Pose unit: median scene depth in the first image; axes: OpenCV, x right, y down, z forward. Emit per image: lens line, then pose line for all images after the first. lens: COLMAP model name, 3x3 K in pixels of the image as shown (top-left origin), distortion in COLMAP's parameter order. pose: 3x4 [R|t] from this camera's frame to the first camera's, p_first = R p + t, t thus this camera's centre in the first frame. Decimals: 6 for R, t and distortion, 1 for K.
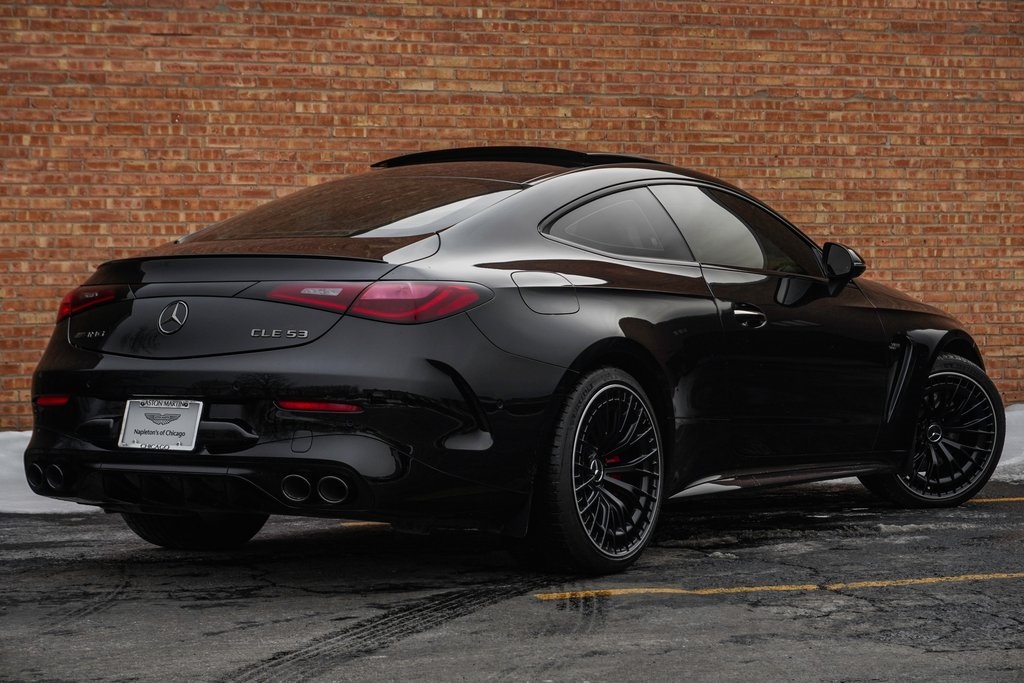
lens RADIAL K [[2170.8, 0, 510.2], [0, 2170.8, 342.6], [0, 0, 1]] dist [0.035733, 0.000000]
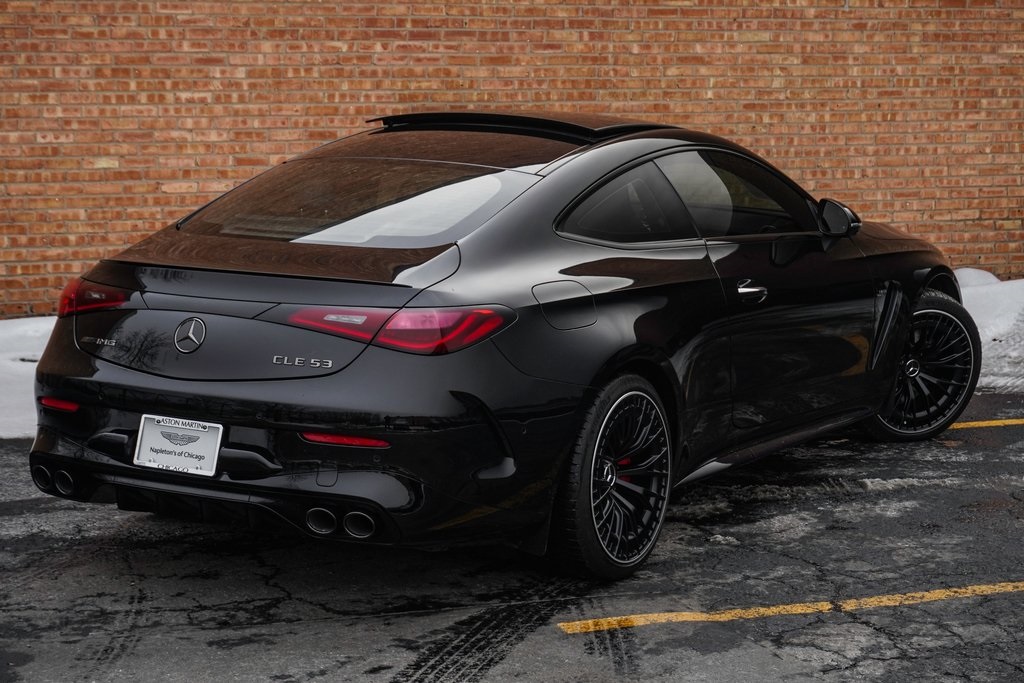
lens RADIAL K [[2170.8, 0, 513.1], [0, 2170.8, 348.8], [0, 0, 1]] dist [0.035733, 0.000000]
pose [[0.998408, 0.009237, 0.055649, -0.032056], [-0.016620, 0.990882, 0.133703, -0.069560], [-0.053907, -0.134415, 0.989458, 0.011207]]
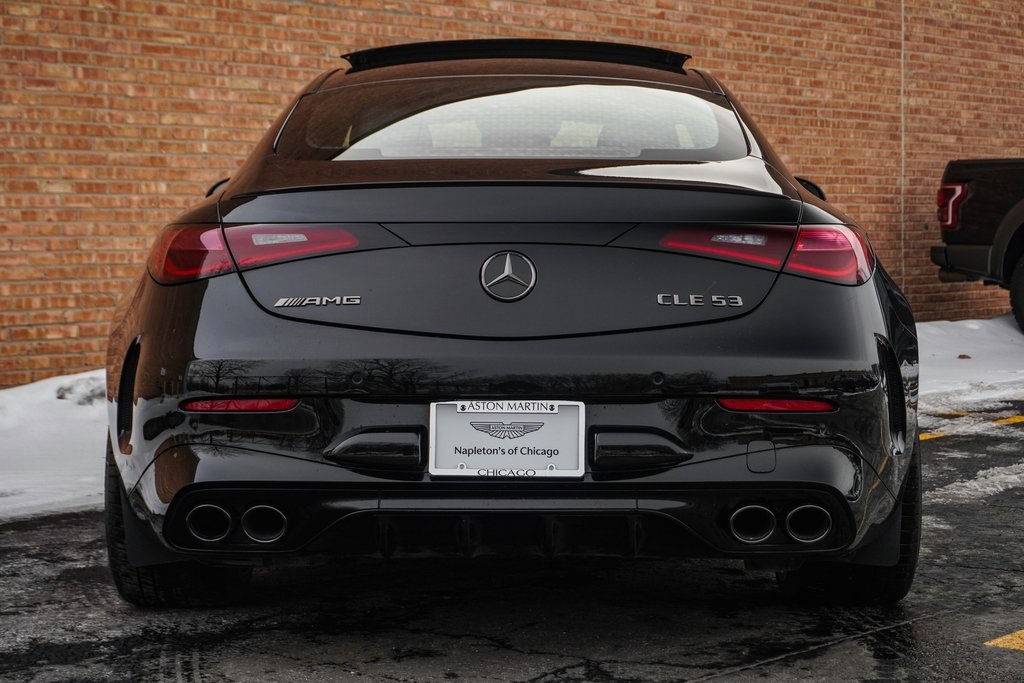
lens RADIAL K [[2170.8, 0, 507.4], [0, 2170.8, 337.4], [0, 0, 1]] dist [0.035733, 0.000000]
pose [[0.839461, -0.018212, 0.543114, -0.257798], [-0.001068, 0.999381, 0.035163, -0.008059], [-0.543419, -0.030098, 0.838922, 0.222522]]
